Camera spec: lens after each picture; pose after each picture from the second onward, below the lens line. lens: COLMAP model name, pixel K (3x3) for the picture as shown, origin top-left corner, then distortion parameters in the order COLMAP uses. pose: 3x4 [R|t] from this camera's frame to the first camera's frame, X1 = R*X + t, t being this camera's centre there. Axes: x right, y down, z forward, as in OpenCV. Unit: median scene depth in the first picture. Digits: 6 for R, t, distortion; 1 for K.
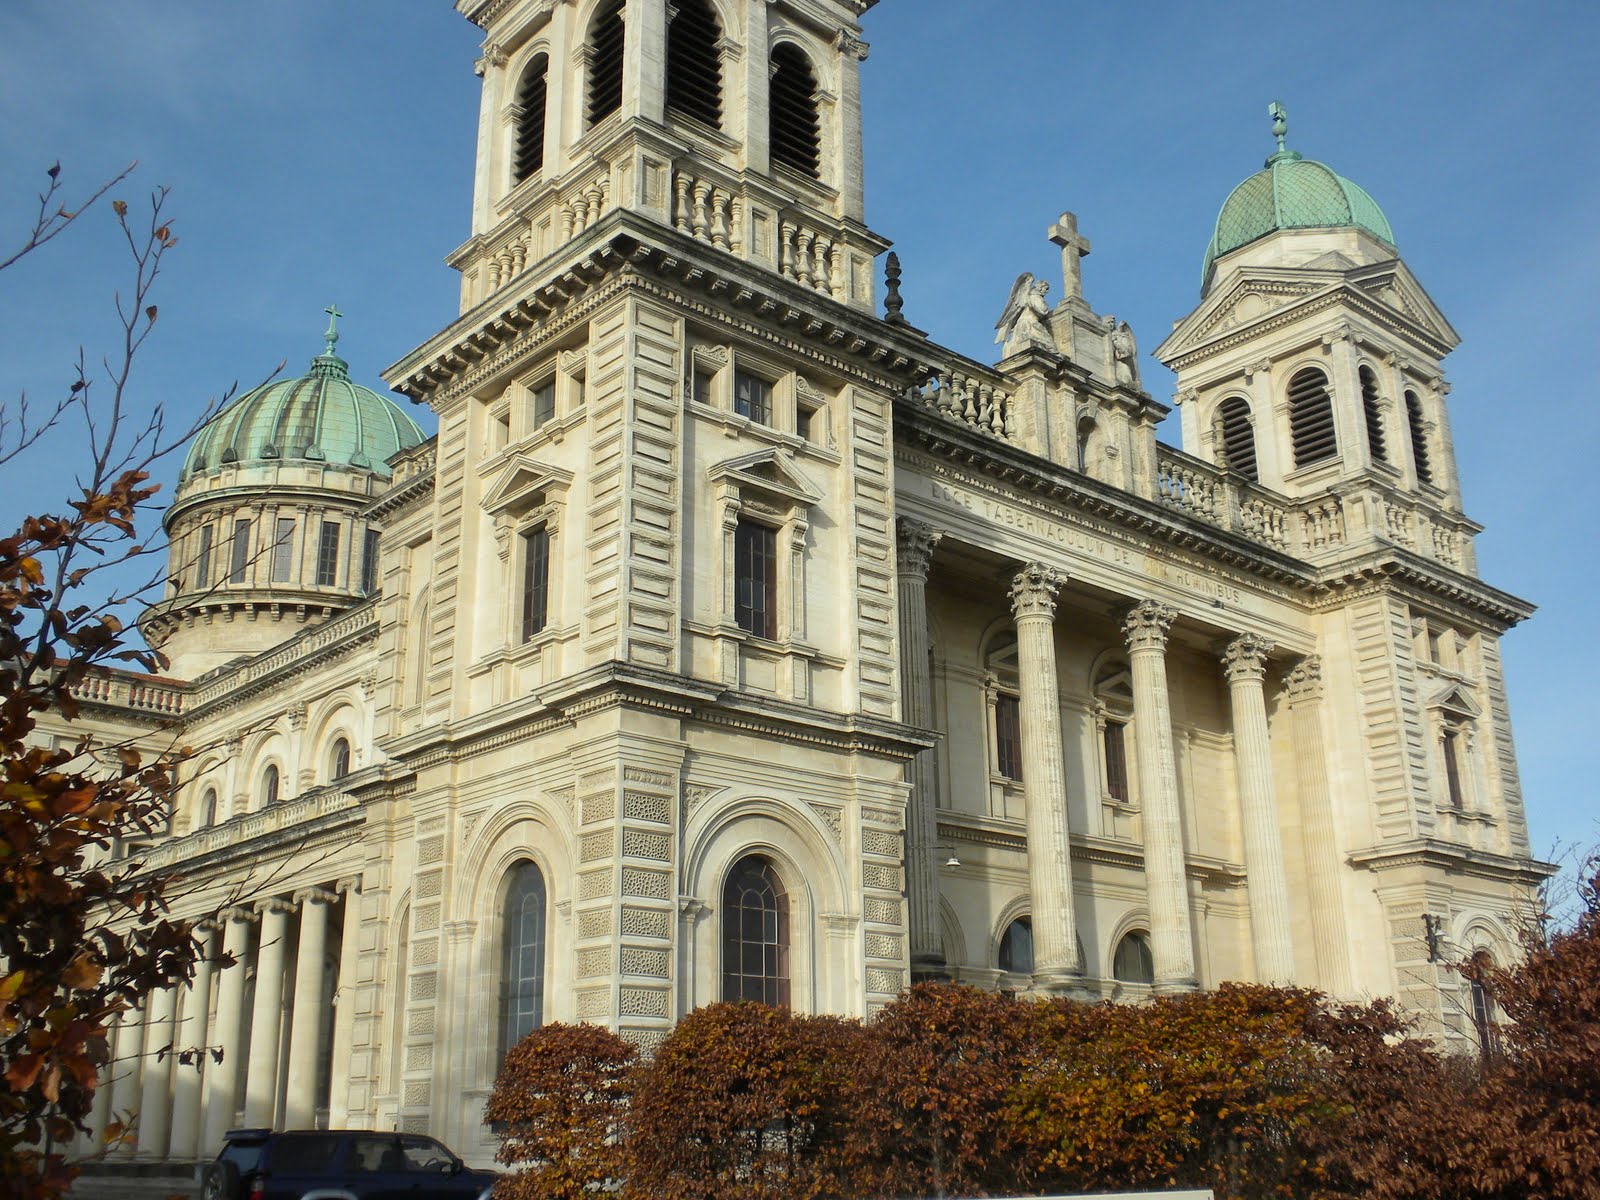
lens RADIAL K [[1666.7, 0, 800.0], [0, 1666.7, 600.0], [0, 0, 1]] dist [-0.134826, 0.008649]
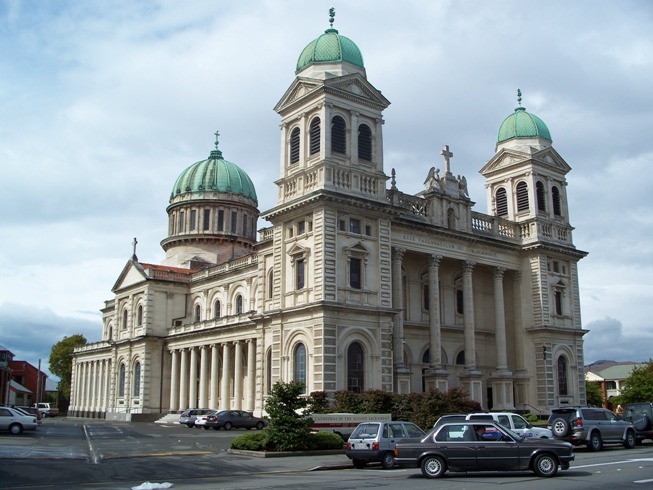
lens RADIAL K [[680.2, 0, 326.5], [0, 680.2, 245.0], [0, 0, 1]] dist [-0.134826, 0.008649]
pose [[0.997070, -0.003065, -0.076433, 0.027666], [0.010122, 0.995696, 0.092122, -0.214579], [0.075822, -0.092625, 0.992810, -0.585569]]
